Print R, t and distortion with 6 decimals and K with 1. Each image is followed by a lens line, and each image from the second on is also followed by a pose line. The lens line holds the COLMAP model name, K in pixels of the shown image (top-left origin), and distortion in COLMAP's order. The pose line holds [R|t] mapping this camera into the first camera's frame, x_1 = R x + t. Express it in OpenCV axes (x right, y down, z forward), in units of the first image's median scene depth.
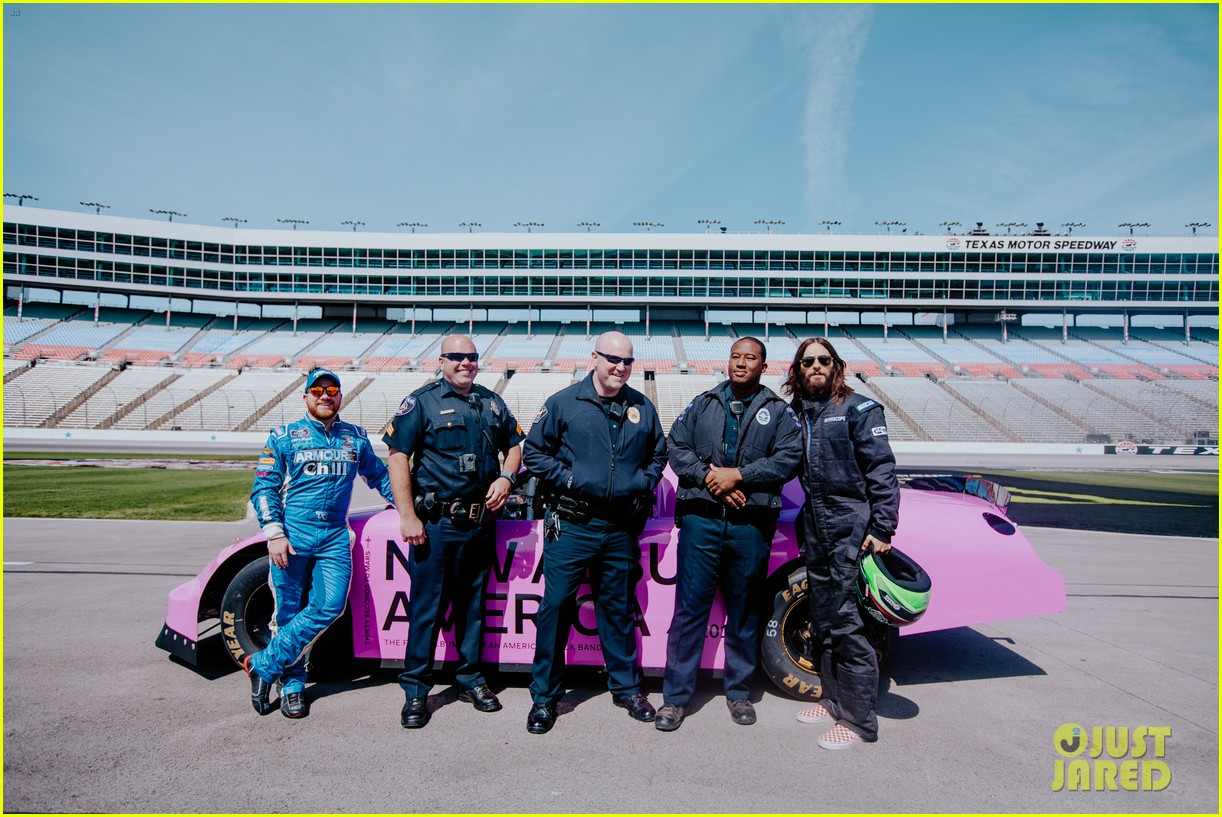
lens RADIAL K [[593.4, 0, 611.3], [0, 593.4, 405.7], [0, 0, 1]] dist [-0.012299, 0.004562]
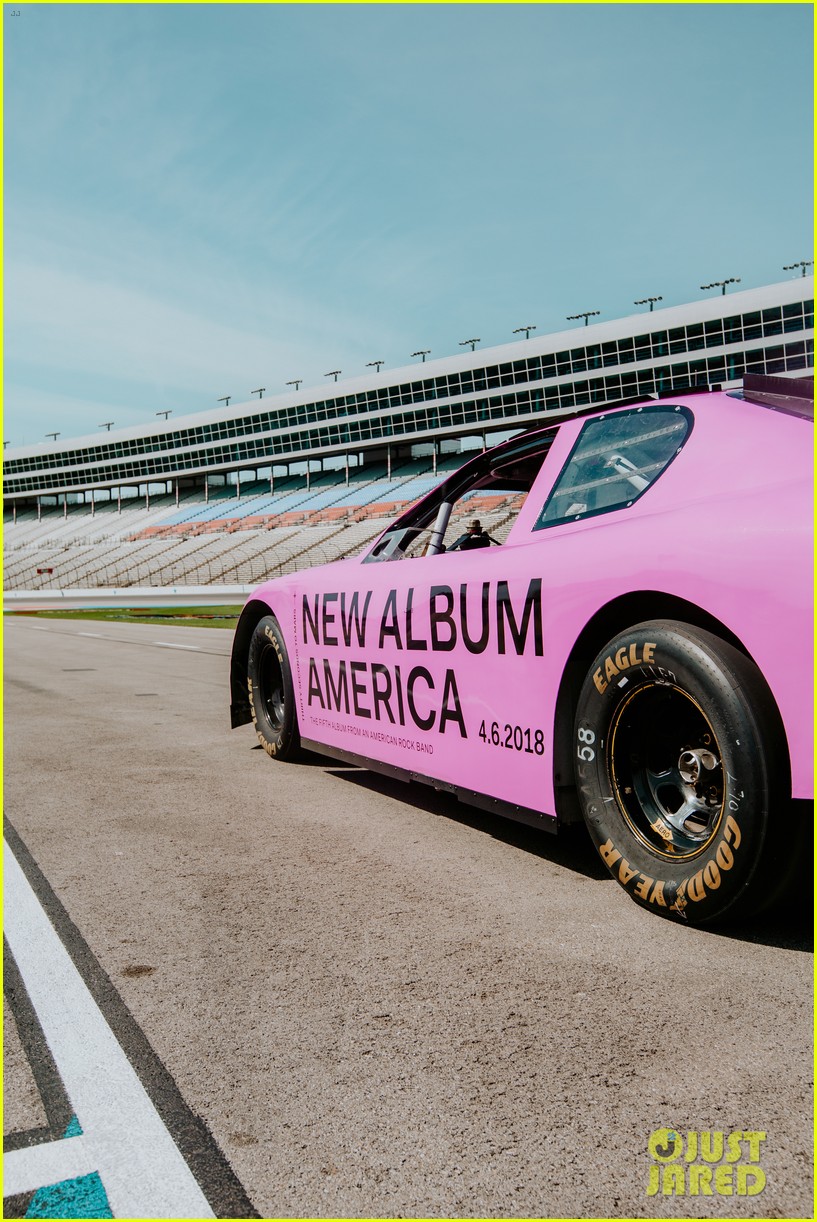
lens RADIAL K [[765.8, 0, 407.5], [0, 765.8, 604.2], [0, 0, 1]] dist [-0.030175, 0.001945]
pose [[0.818330, -0.014529, -0.574566, 1.155306], [0.061805, 0.996108, 0.062838, 0.021874], [0.571417, -0.086933, 0.816043, -0.059405]]
